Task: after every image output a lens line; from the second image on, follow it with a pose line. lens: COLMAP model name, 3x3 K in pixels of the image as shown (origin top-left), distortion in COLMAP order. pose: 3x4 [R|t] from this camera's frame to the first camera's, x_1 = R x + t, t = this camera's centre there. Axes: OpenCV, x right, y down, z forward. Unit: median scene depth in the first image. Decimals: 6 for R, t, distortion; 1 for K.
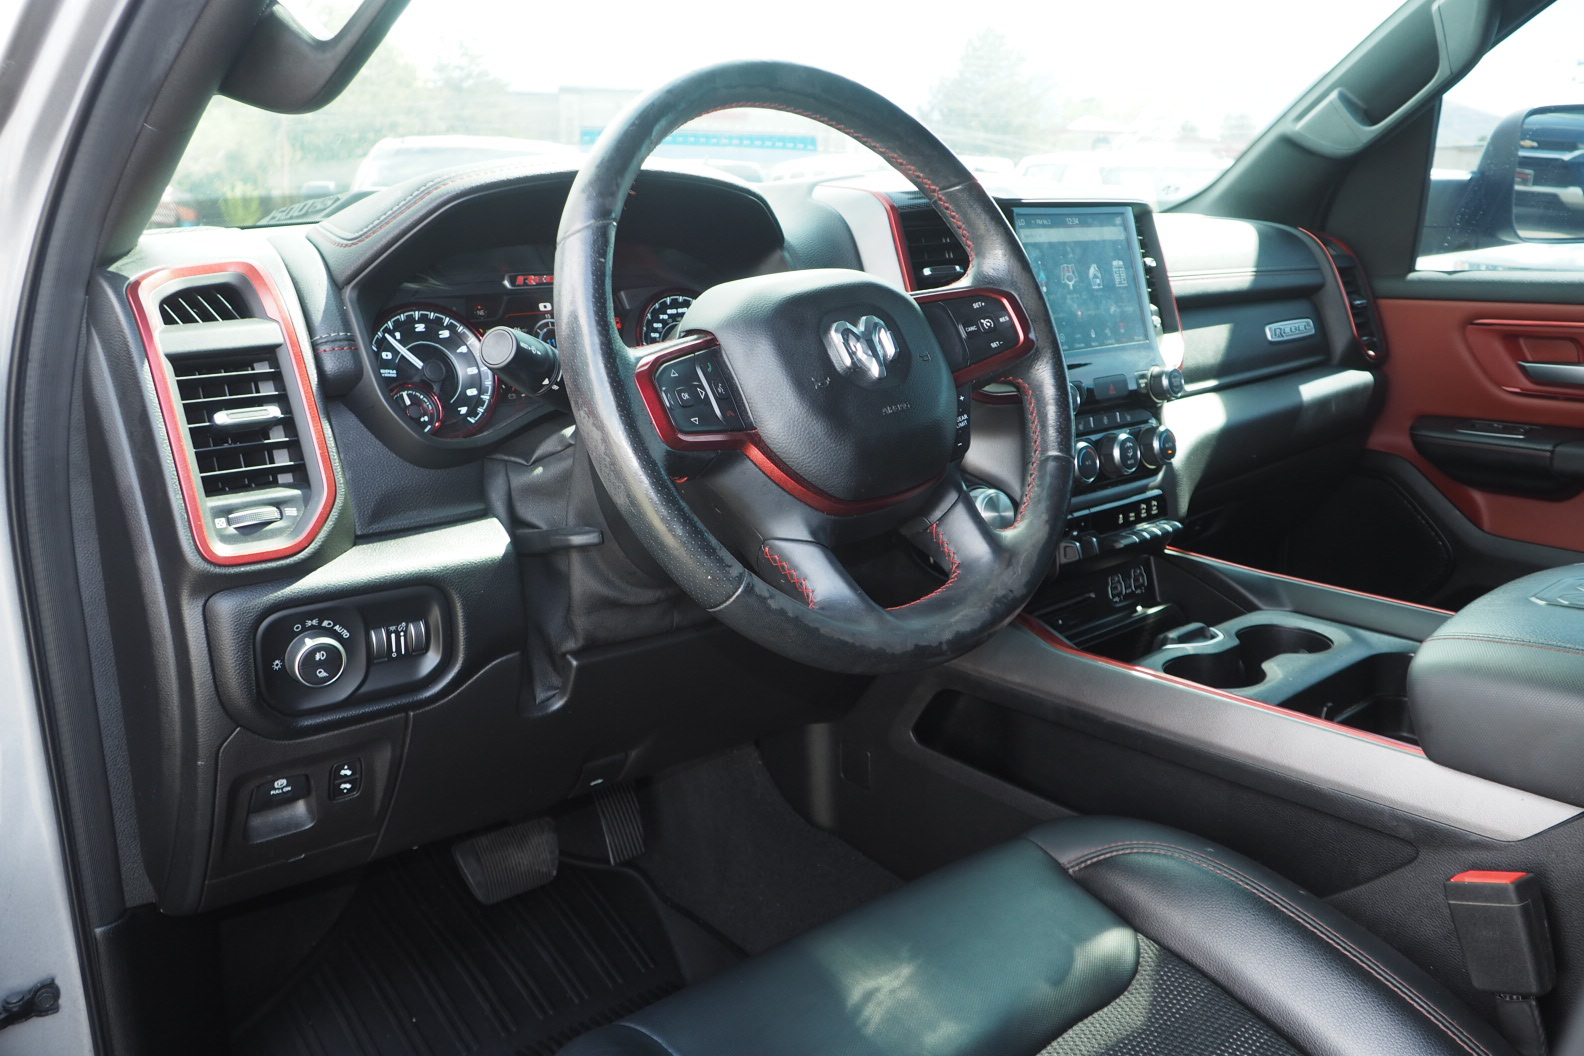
lens RADIAL K [[1290.2, 0, 792.0], [0, 1290.2, 528.0], [0, 0, 1]] dist [-0.007323, -0.002731]
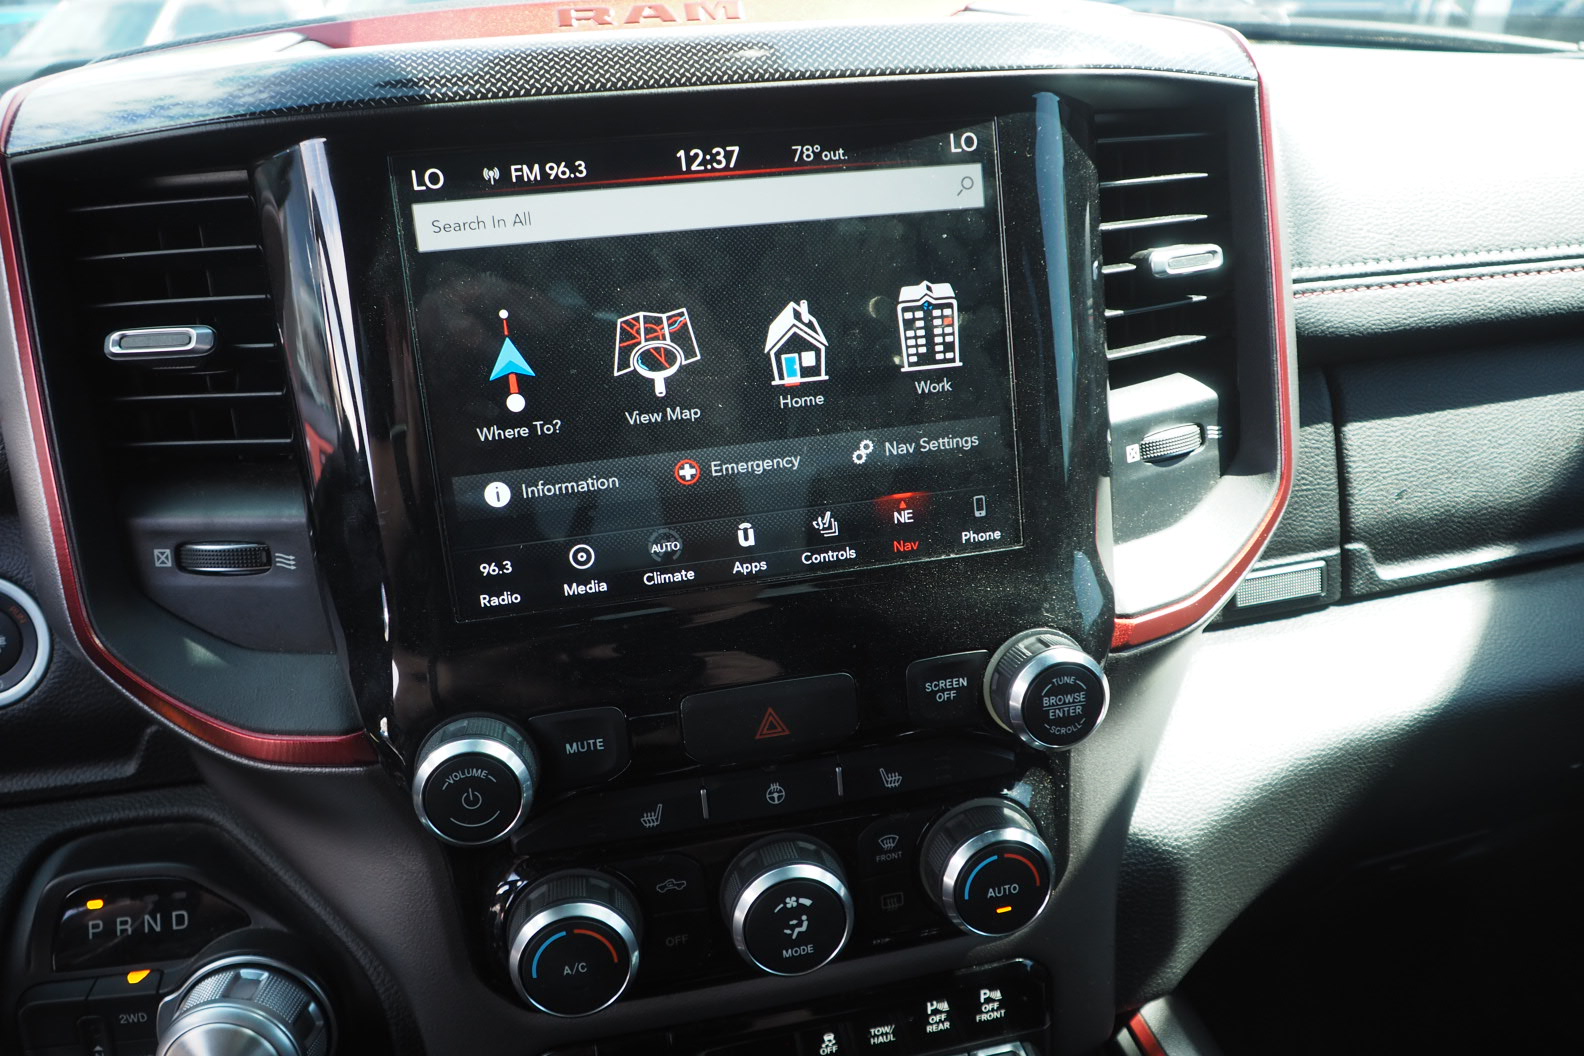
lens RADIAL K [[1113.8, 0, 797.4], [0, 1113.8, 557.5], [0, 0, 1]] dist [-0.038323, -0.001039]
pose [[0.866098, 0.186220, -0.463893, 0.462390], [-0.083898, 0.969007, 0.232349, -0.261445], [0.492783, -0.162318, 0.854879, 0.966803]]
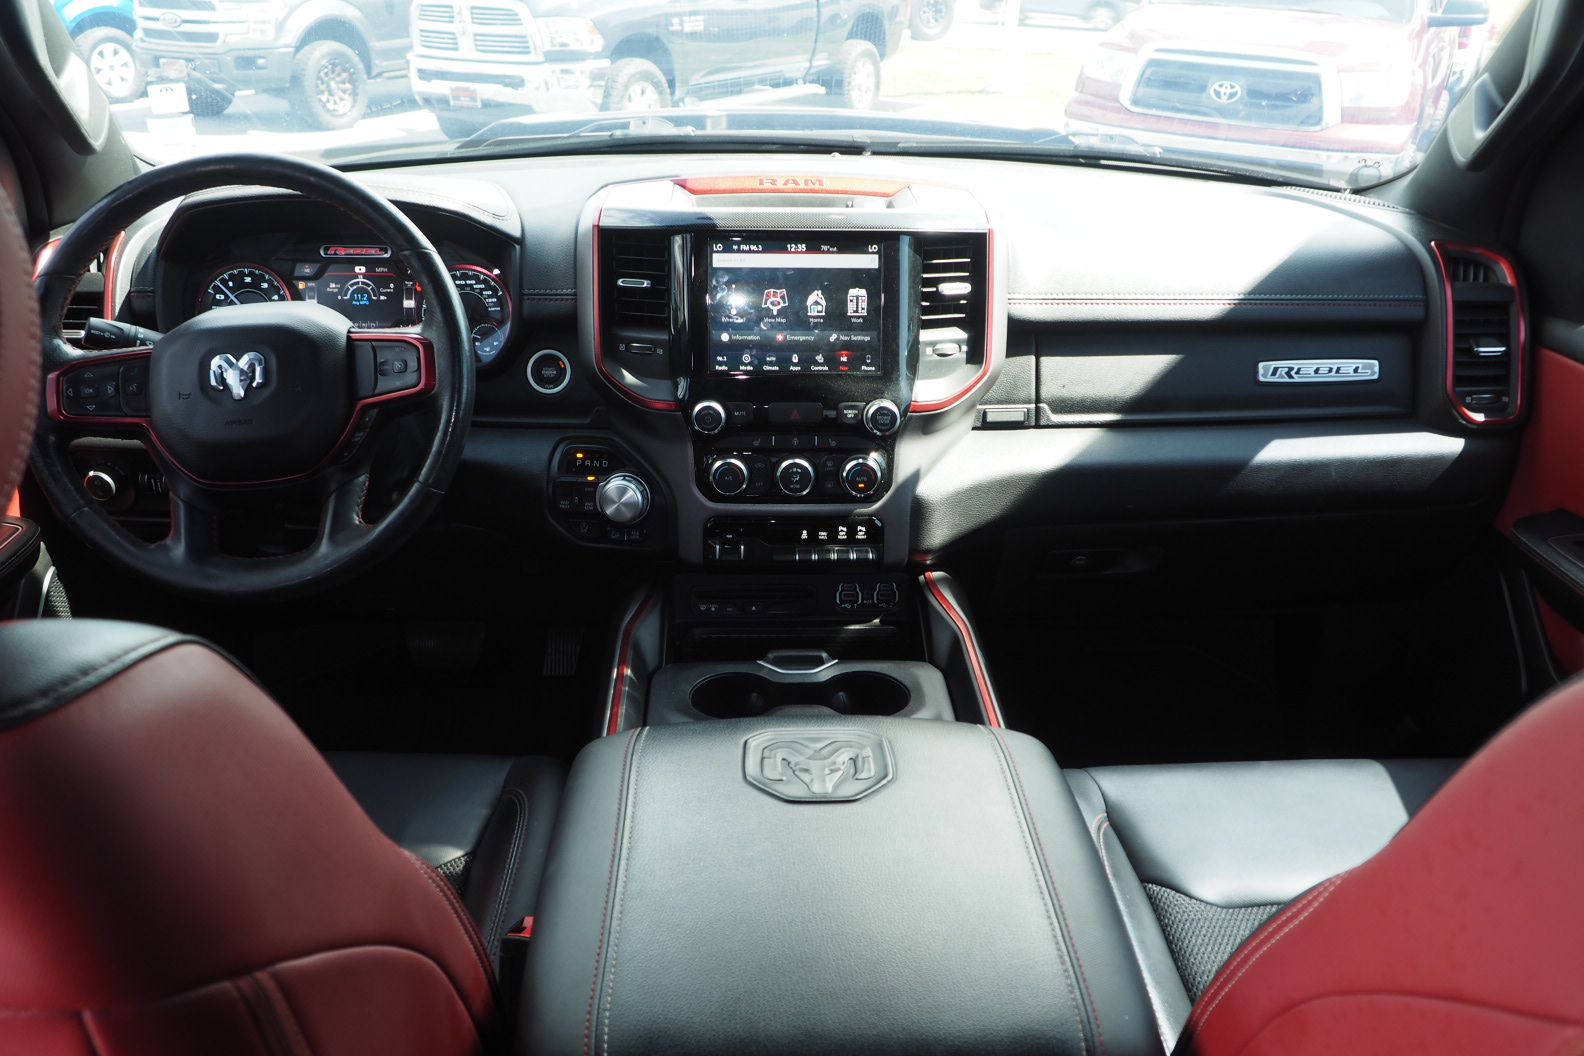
lens RADIAL K [[1290.2, 0, 792.0], [0, 1290.2, 528.0], [0, 0, 1]] dist [-0.007323, -0.002731]
pose [[0.767872, 0.277852, -0.577209, 1.092487], [-0.174383, 0.957676, 0.229012, -0.322729], [0.616411, -0.075196, 0.783826, 0.207323]]
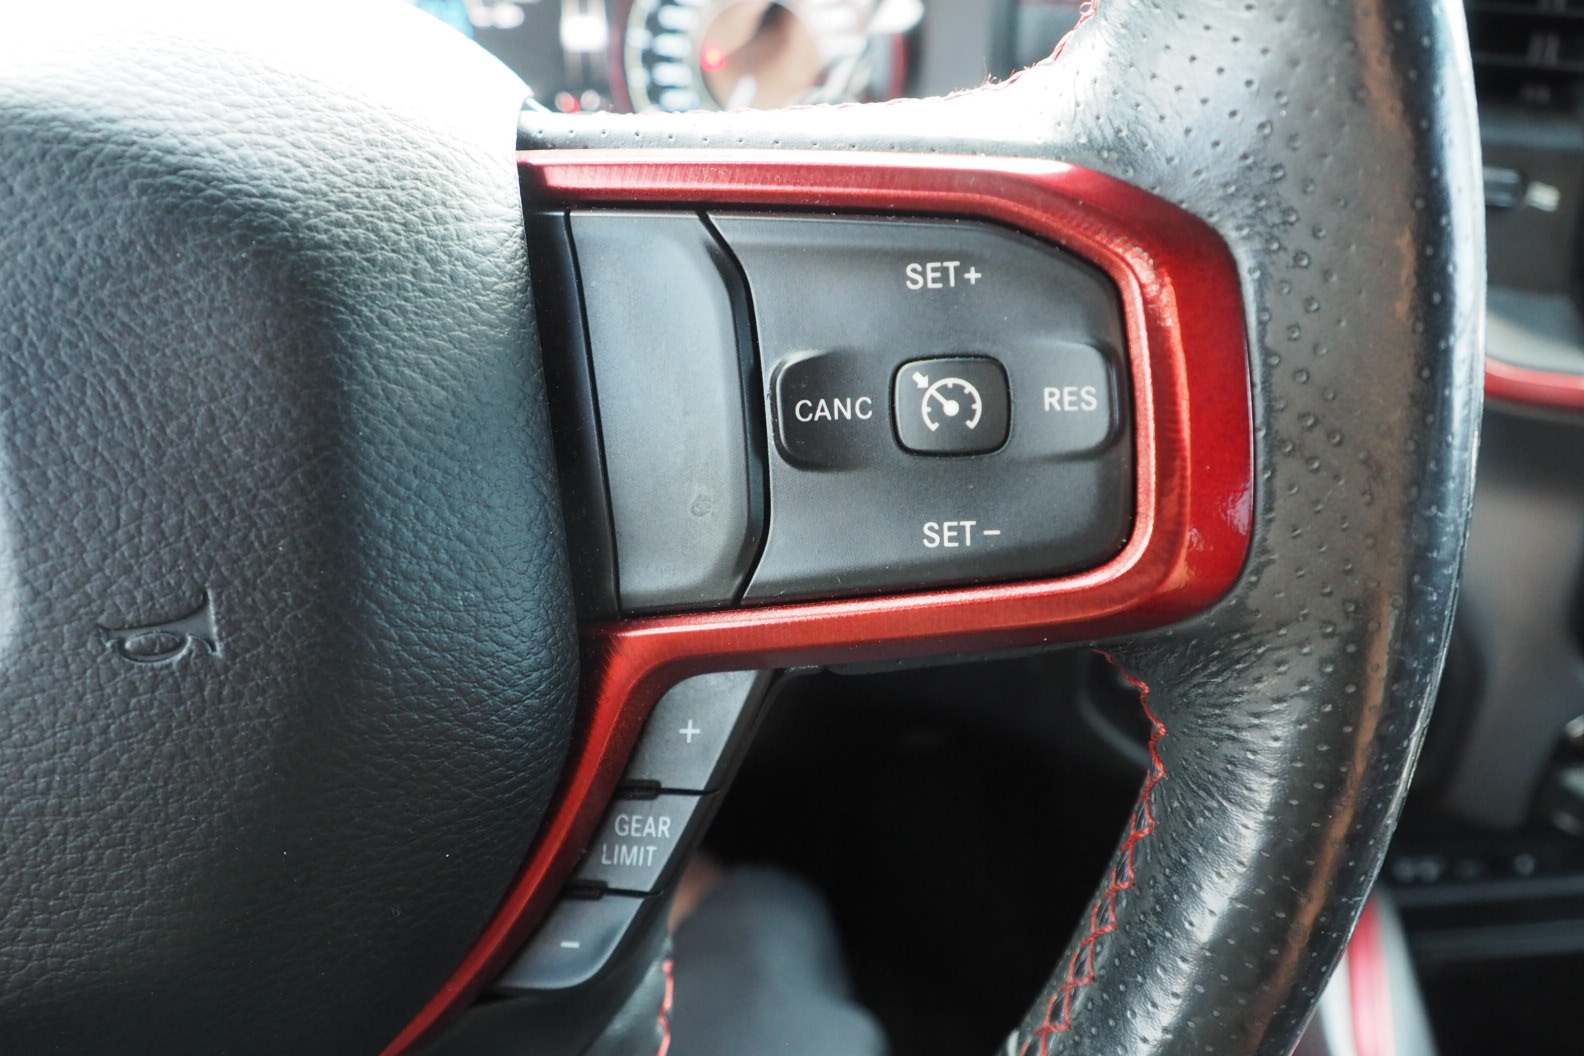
lens RADIAL K [[1091.5, 0, 792.0], [0, 1091.5, 528.0], [0, 0, 1]] dist [-0.049025, -0.000800]
pose [[0.780219, 0.380494, -0.496470, 0.187907], [-0.162358, 0.889695, 0.426711, -0.177291], [0.604068, -0.252322, 0.755933, 0.784123]]
